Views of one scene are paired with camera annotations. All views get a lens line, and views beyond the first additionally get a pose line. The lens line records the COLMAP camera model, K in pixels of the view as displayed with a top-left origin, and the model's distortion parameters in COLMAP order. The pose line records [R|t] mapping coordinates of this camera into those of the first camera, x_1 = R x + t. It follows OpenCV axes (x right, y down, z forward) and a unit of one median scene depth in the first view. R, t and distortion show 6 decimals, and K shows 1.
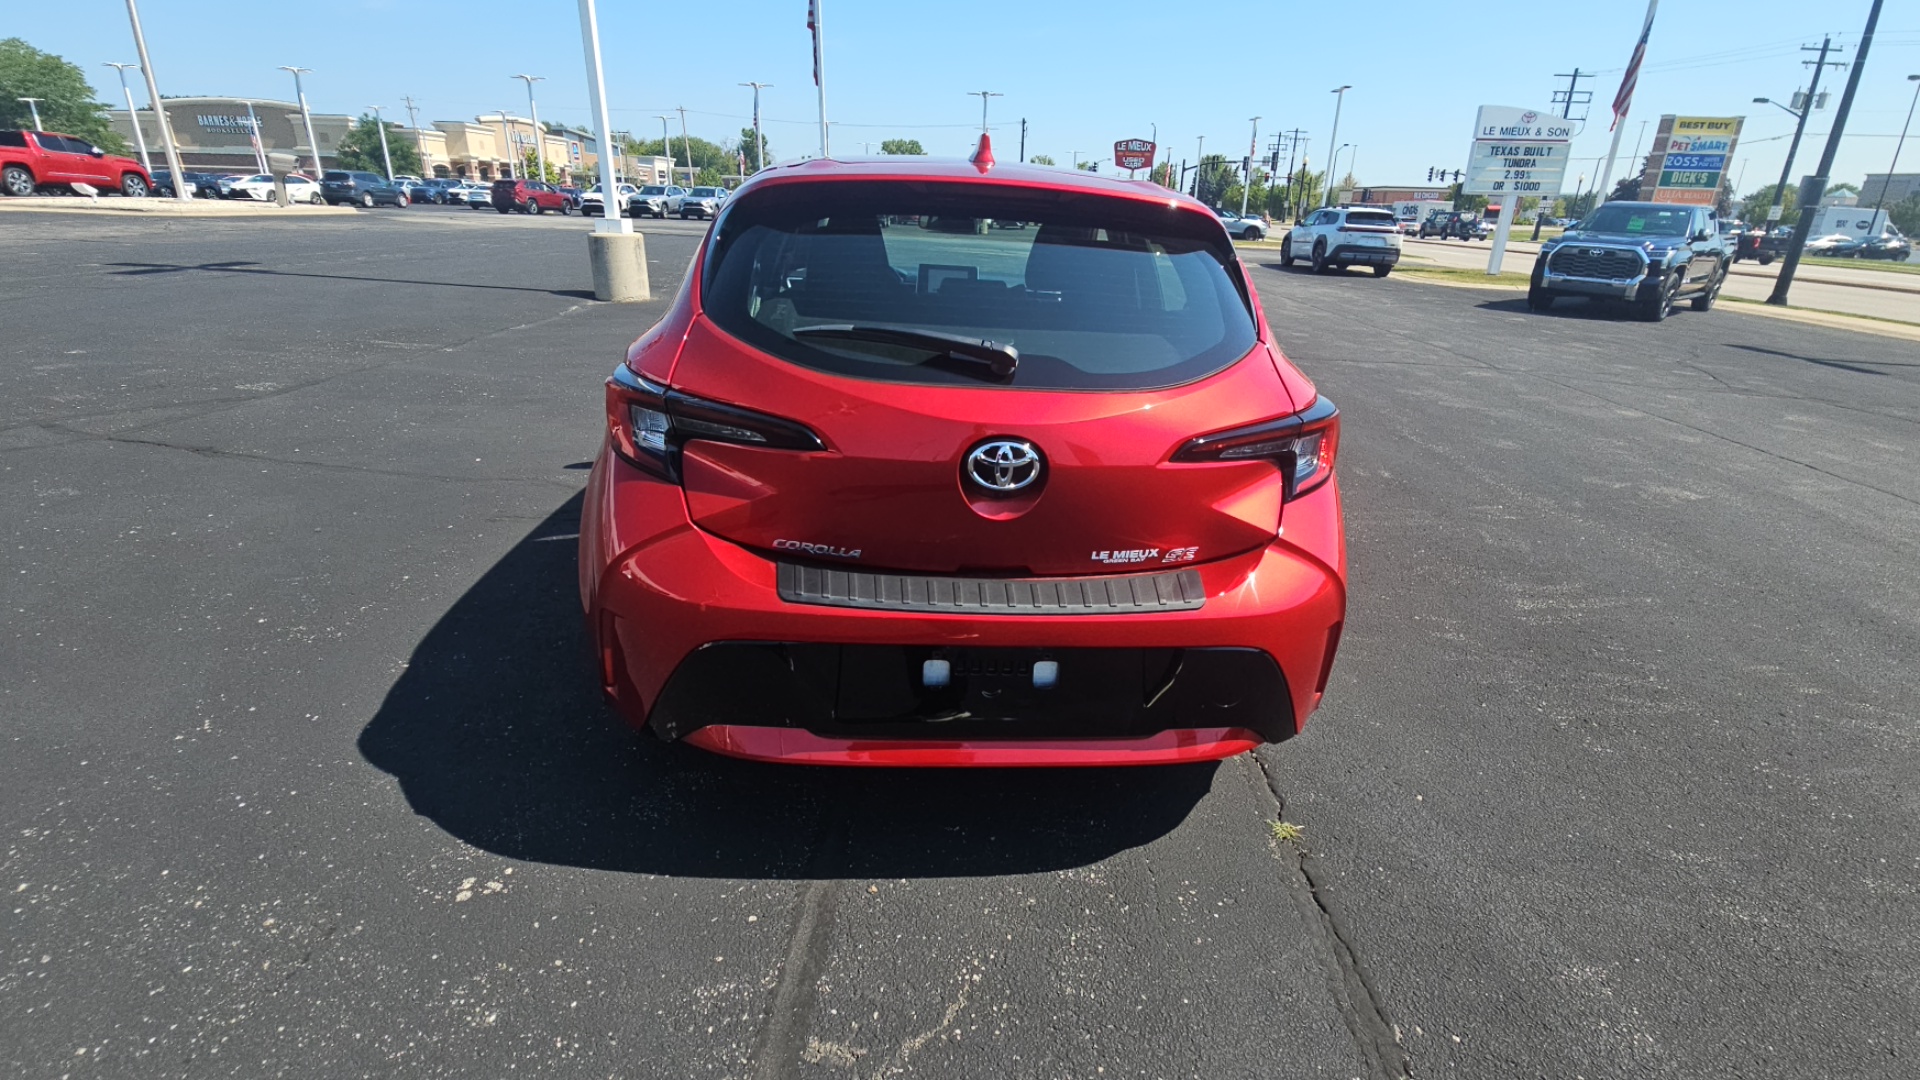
lens RADIAL K [[856.7, 0, 982.0], [0, 856.7, 535.4], [0, 0, 1]] dist [0.007734, -0.004981]
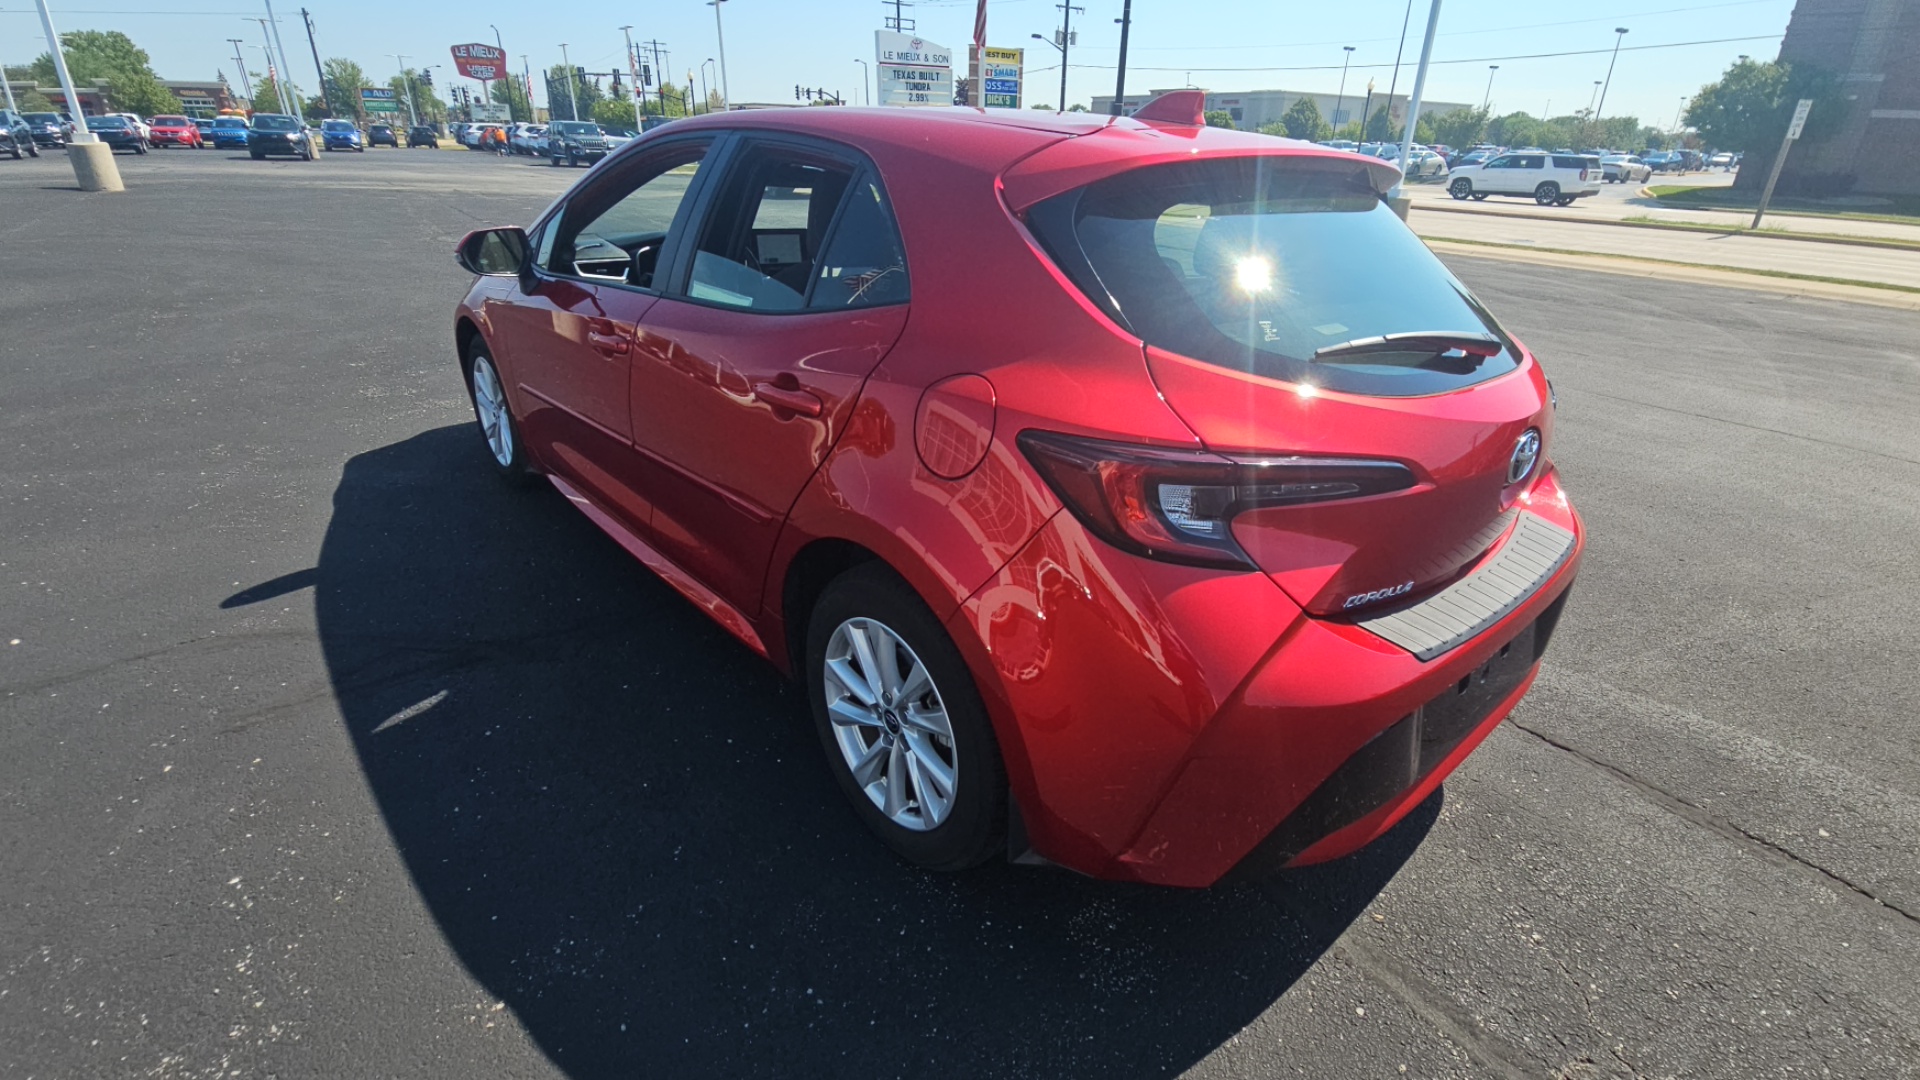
lens RADIAL K [[856.7, 0, 982.0], [0, 856.7, 535.4], [0, 0, 1]] dist [0.007734, -0.004981]
pose [[0.796597, -0.264201, 0.543720, -0.330037], [0.219211, 0.964466, 0.147483, -0.087632], [-0.563365, 0.001705, 0.826207, 0.171089]]
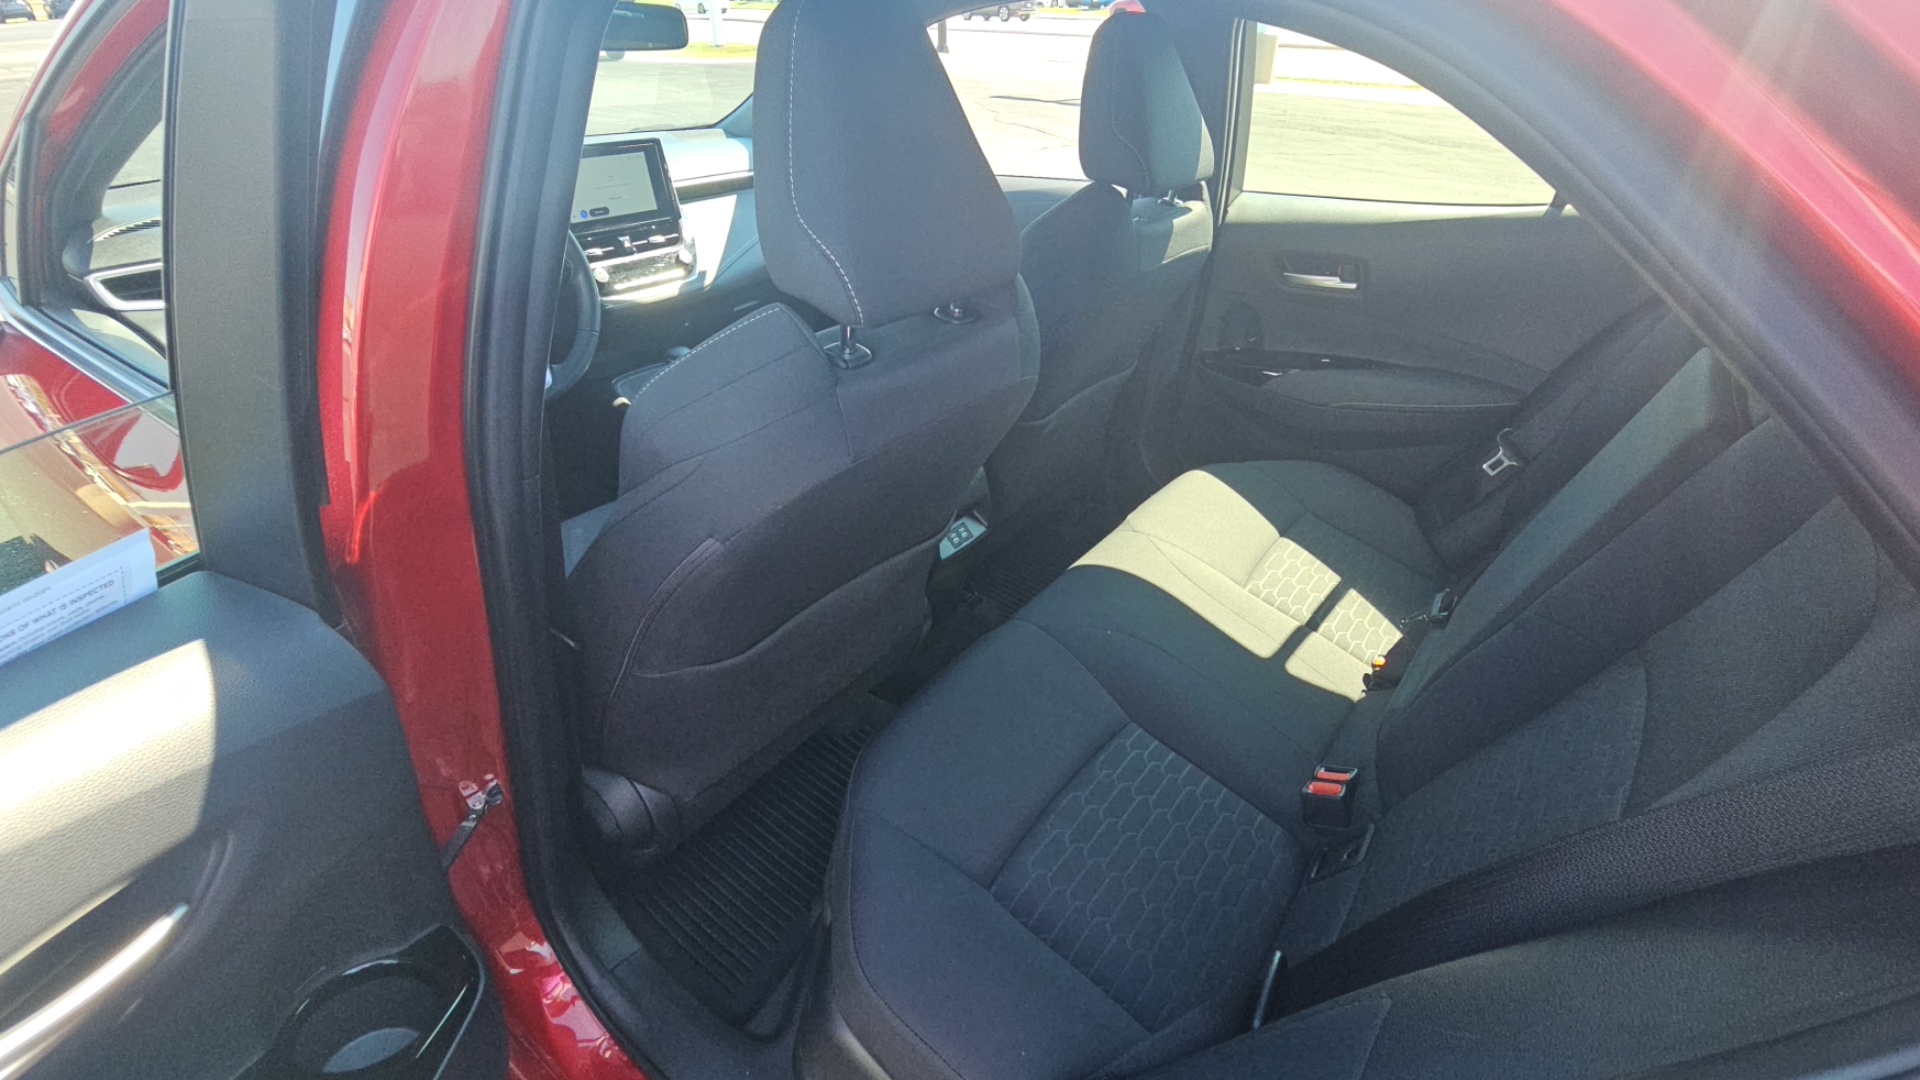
lens RADIAL K [[852.4, 0, 975.4], [0, 852.4, 541.5], [0, 0, 1]] dist [0.007797, -0.007419]
pose [[0.661640, -0.431354, 0.613324, -0.193614], [0.286928, 0.901354, 0.324396, -0.187622], [-0.692752, -0.038653, 0.720140, 0.495226]]
